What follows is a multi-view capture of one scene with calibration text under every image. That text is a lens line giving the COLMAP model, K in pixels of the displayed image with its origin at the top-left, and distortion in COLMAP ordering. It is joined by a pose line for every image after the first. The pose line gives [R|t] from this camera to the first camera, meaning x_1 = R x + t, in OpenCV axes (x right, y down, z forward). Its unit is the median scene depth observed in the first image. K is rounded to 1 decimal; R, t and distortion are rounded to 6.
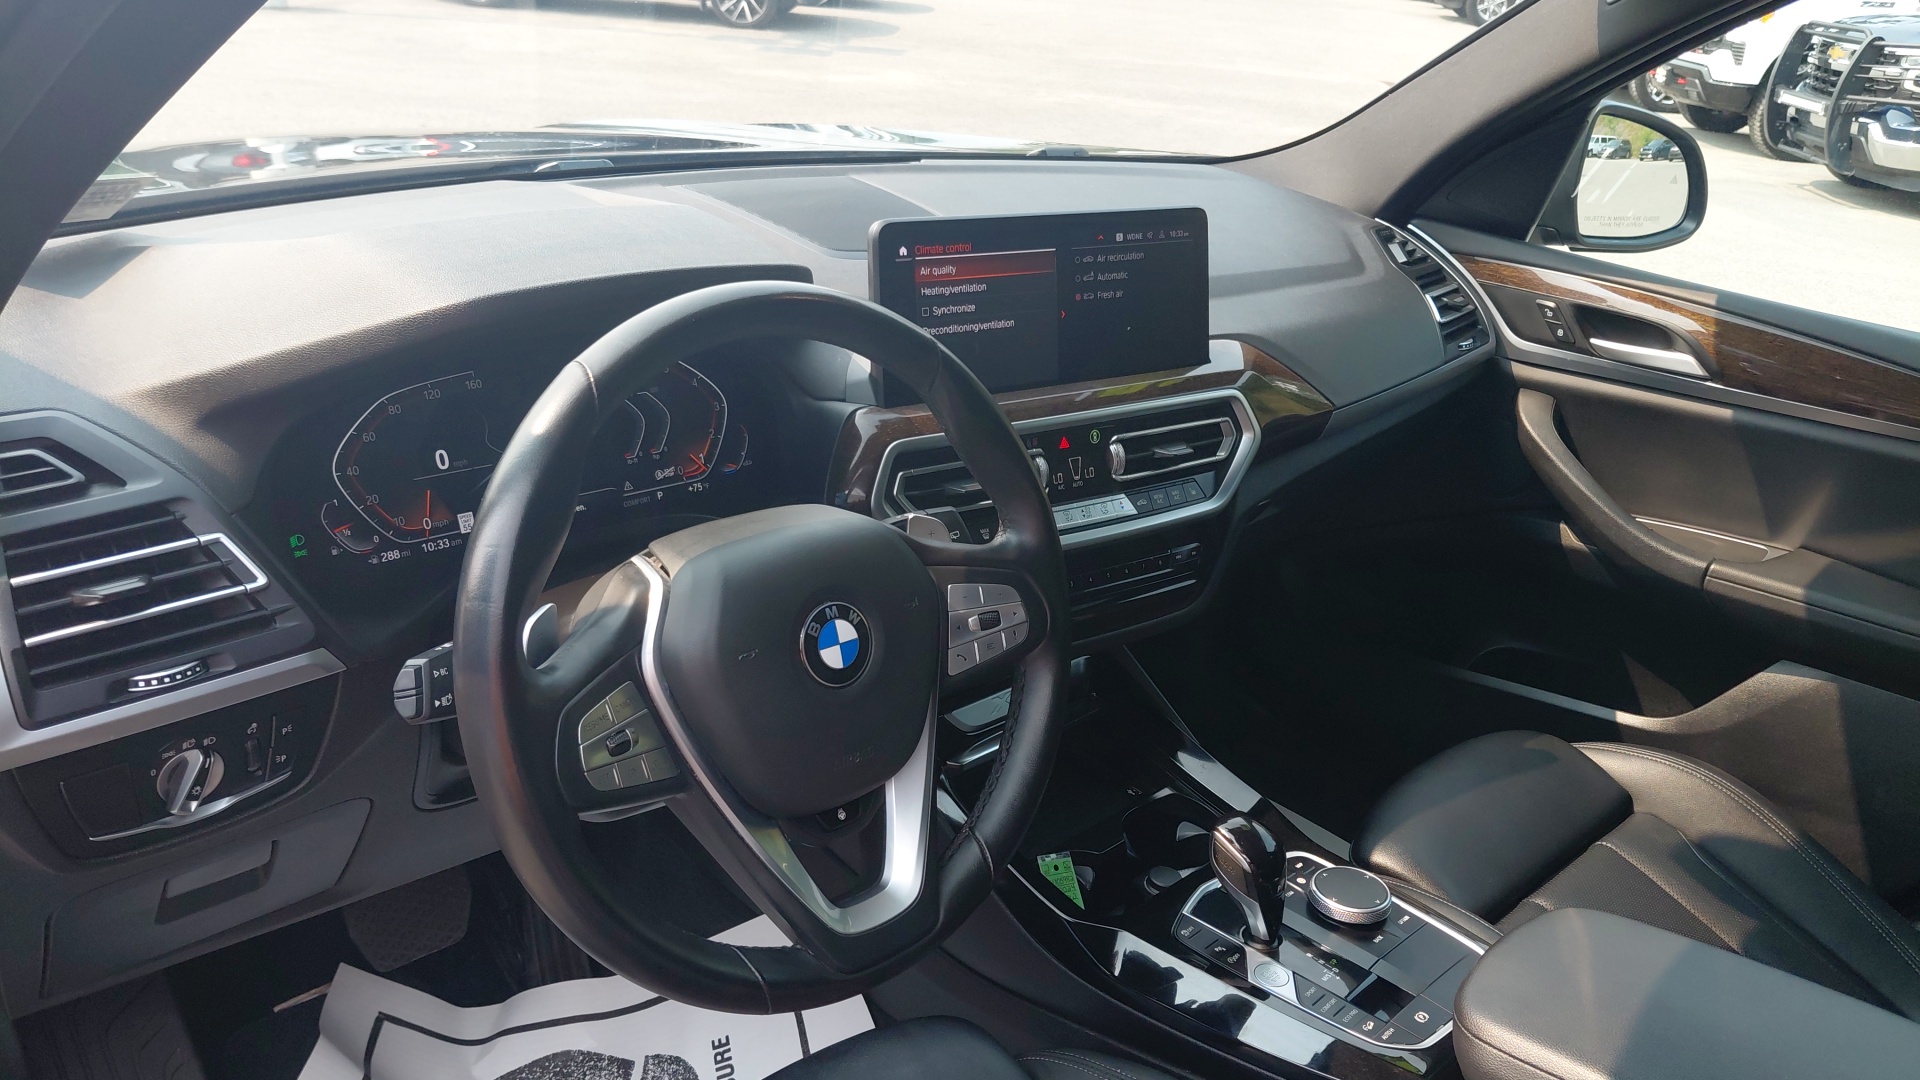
lens RADIAL K [[1426.4, 0, 960.0], [0, 1426.4, 540.0], [0, 0, 1]] dist [0.130858, -0.285582]
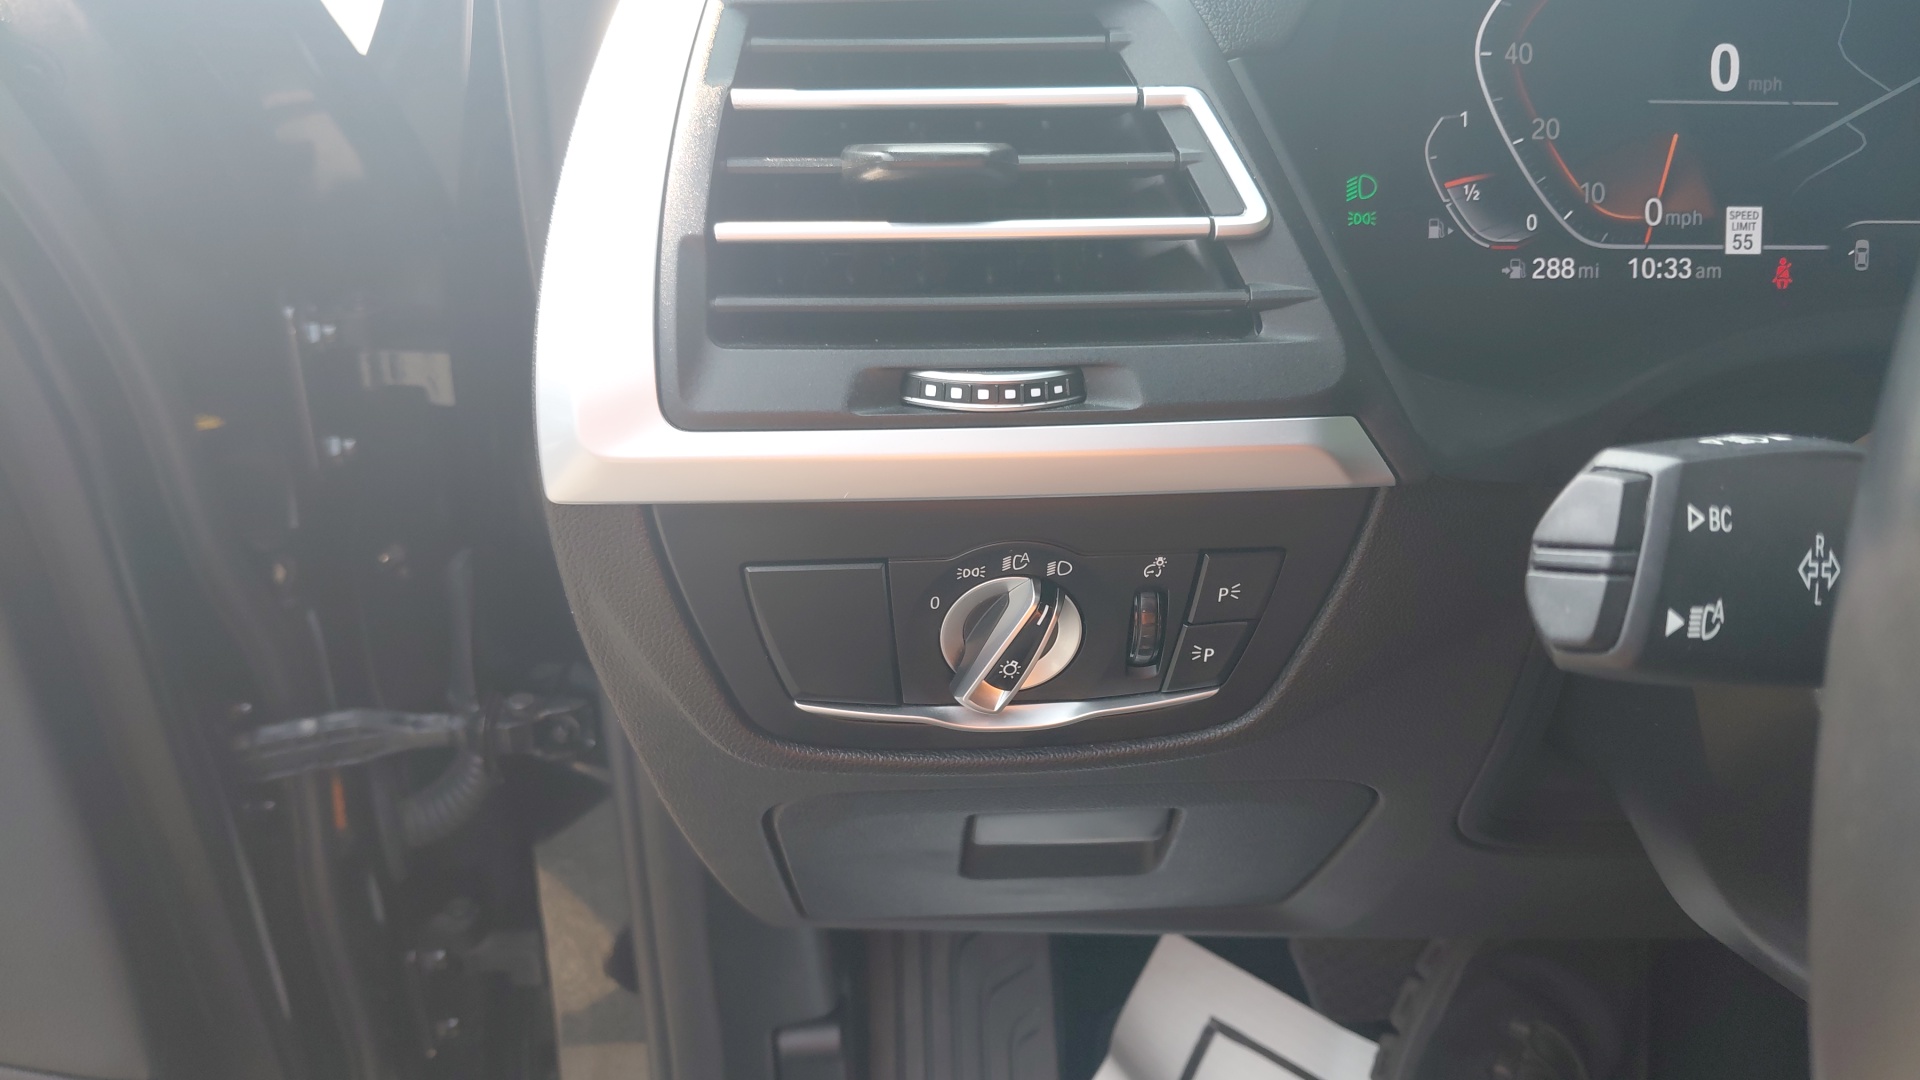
lens RADIAL K [[1534.8, 0, 877.1], [0, 1534.8, 550.5], [0, 0, 1]] dist [0.005125, -0.106938]
pose [[0.718187, 0.241117, -0.652740, -0.217809], [-0.205062, 0.969727, 0.132587, 0.070674], [0.664949, 0.038630, 0.745889, 0.522272]]
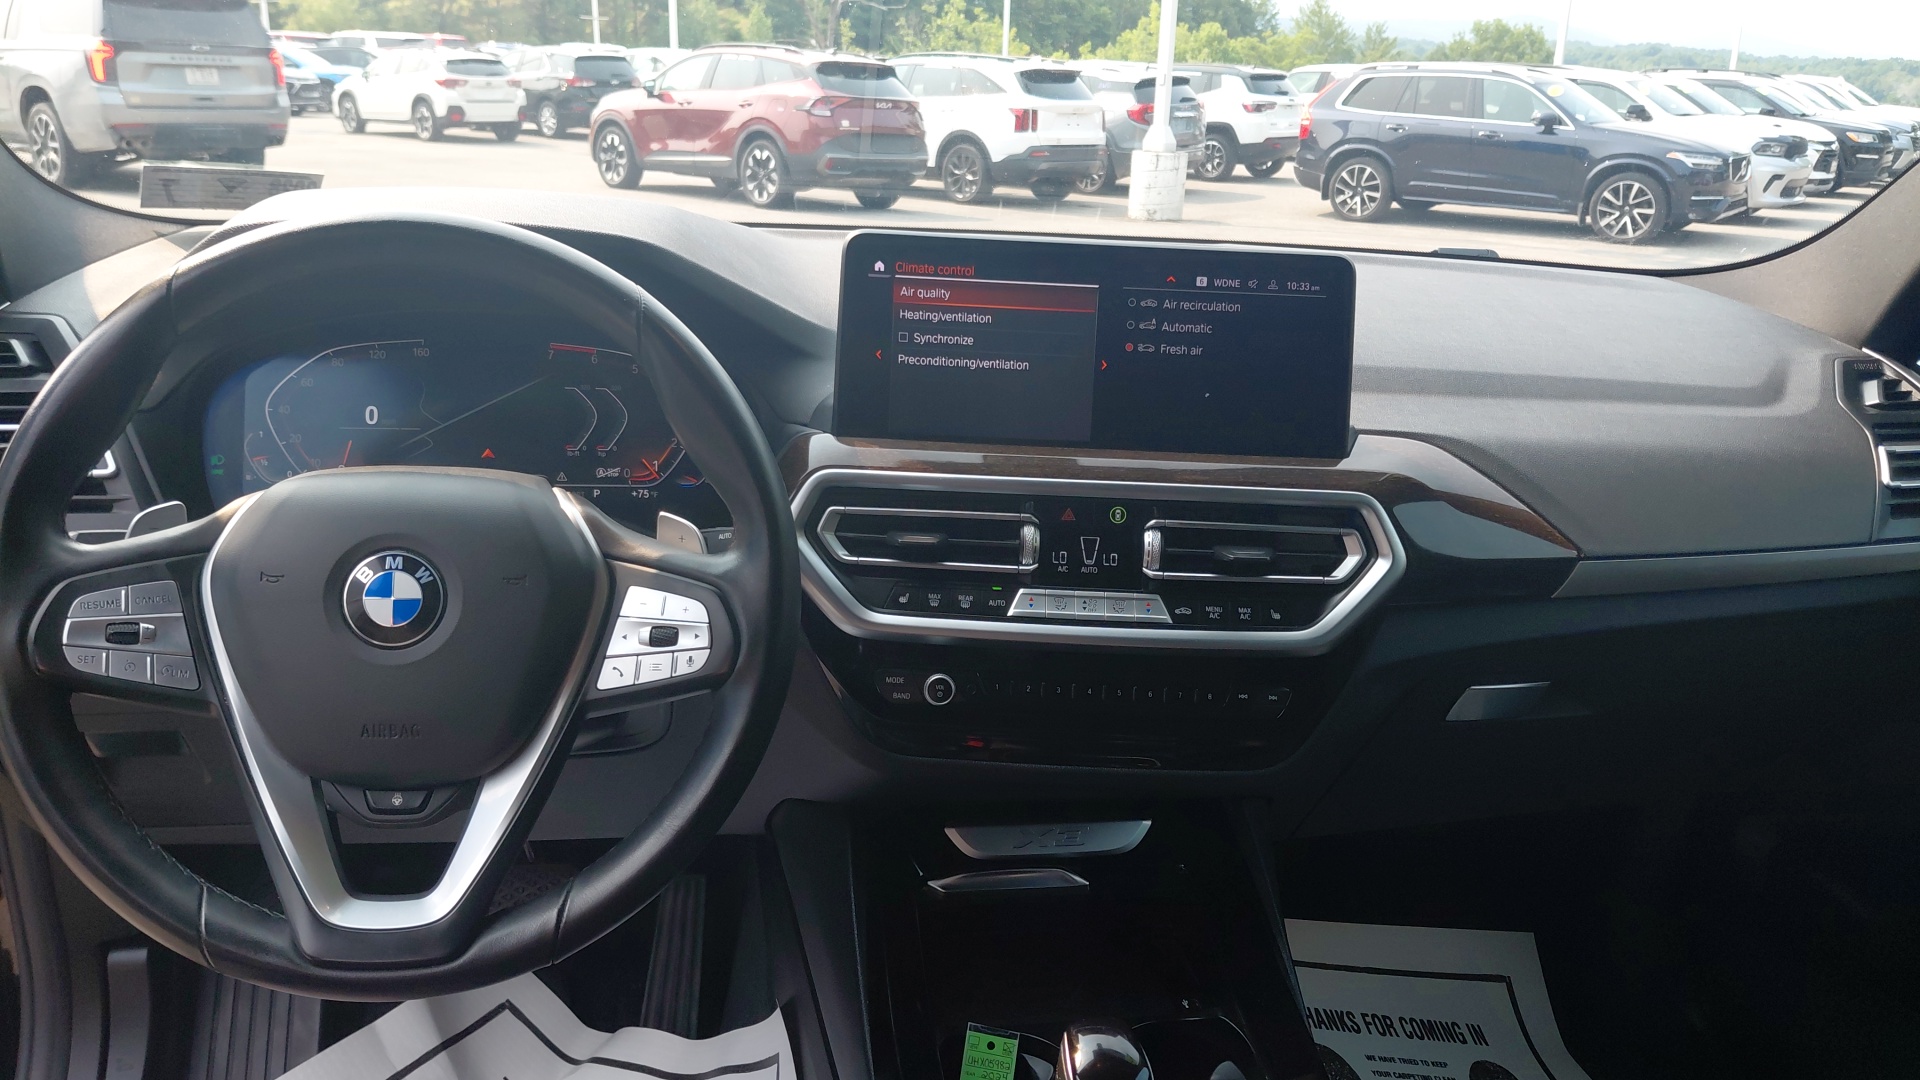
lens RADIAL K [[1423.7, 0, 950.5], [0, 1423.7, 535.3], [0, 0, 1]] dist [0.043493, -0.084861]
pose [[0.823311, 0.125213, -0.553607, 0.588570], [-0.204174, 0.975407, -0.083029, 0.031269], [0.529596, 0.181391, 0.828629, 0.364506]]
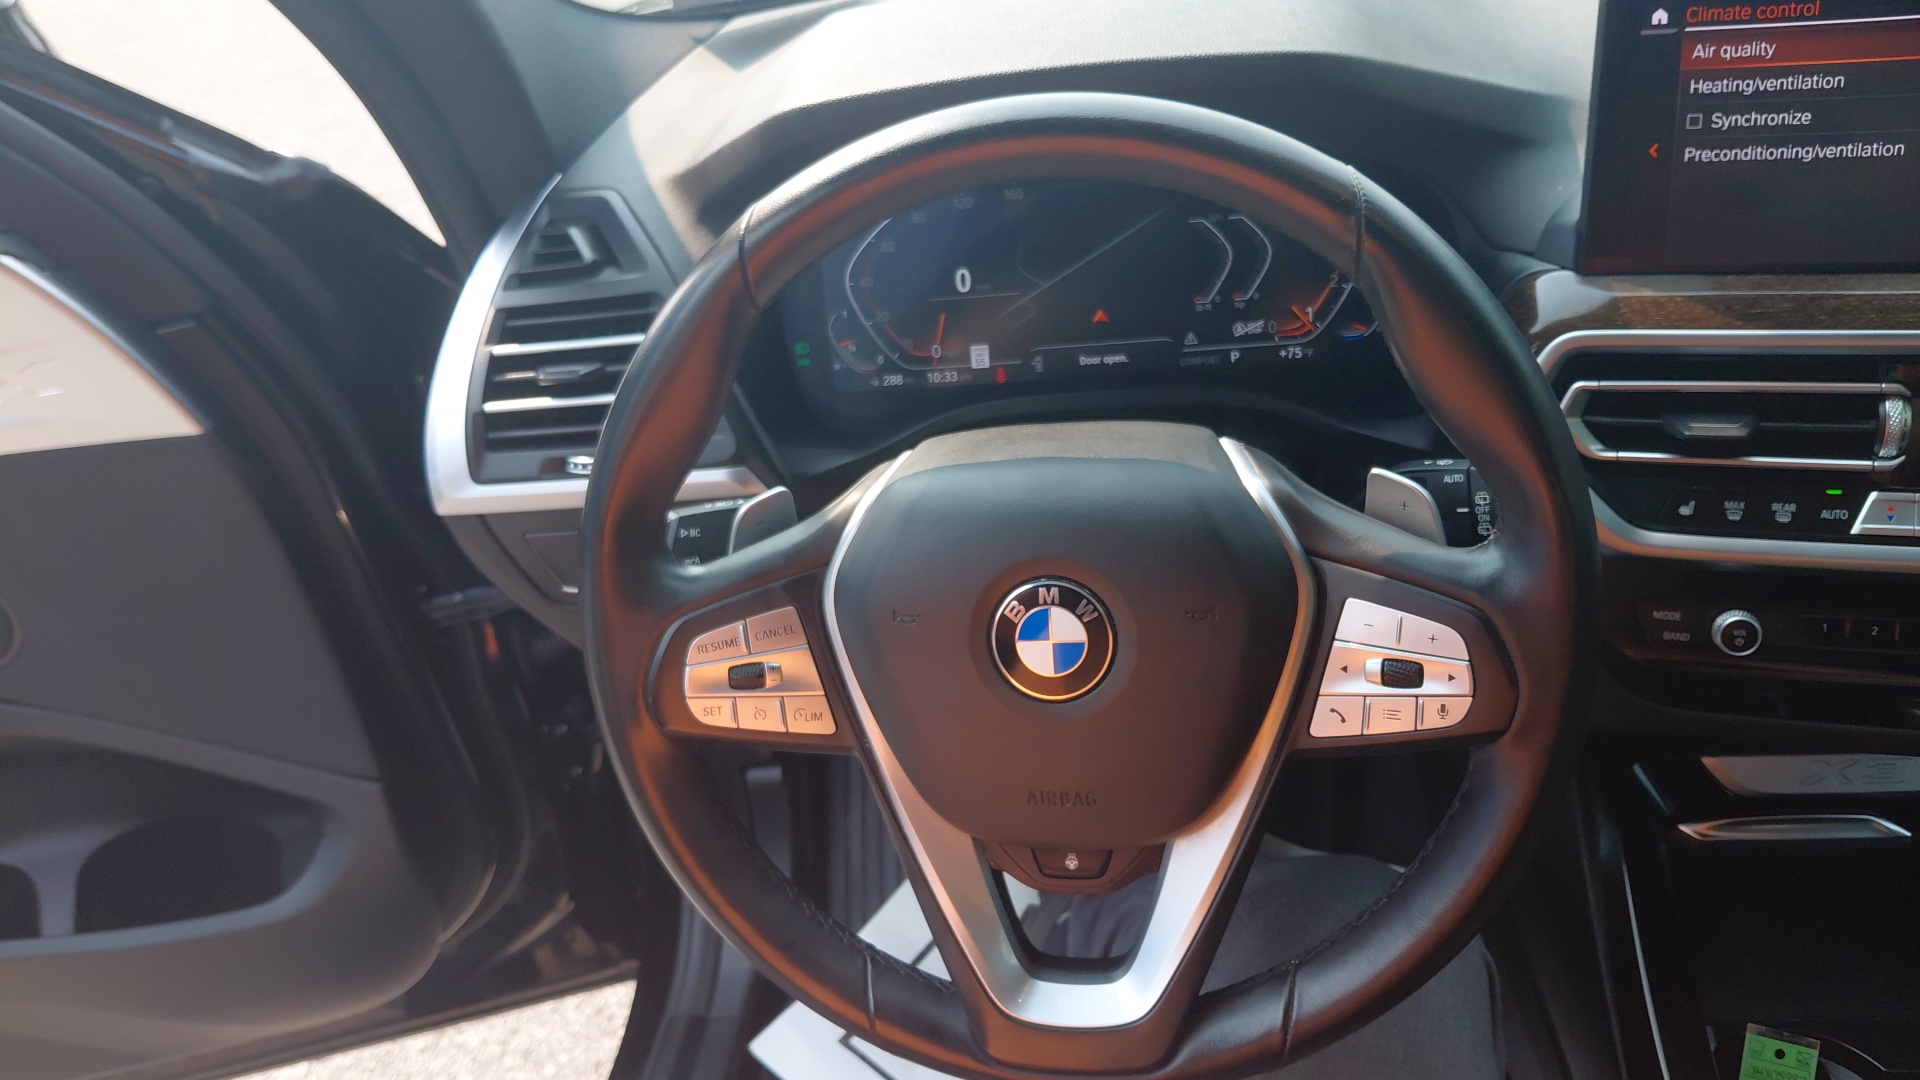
lens RADIAL K [[1450.3, 0, 958.7], [0, 1450.3, 558.5], [0, 0, 1]] dist [0.050417, -0.096588]
pose [[0.604530, 0.283314, -0.744498, 0.343110], [-0.128627, 0.957068, 0.259761, -0.122488], [0.786129, -0.061271, 0.615018, 0.445485]]
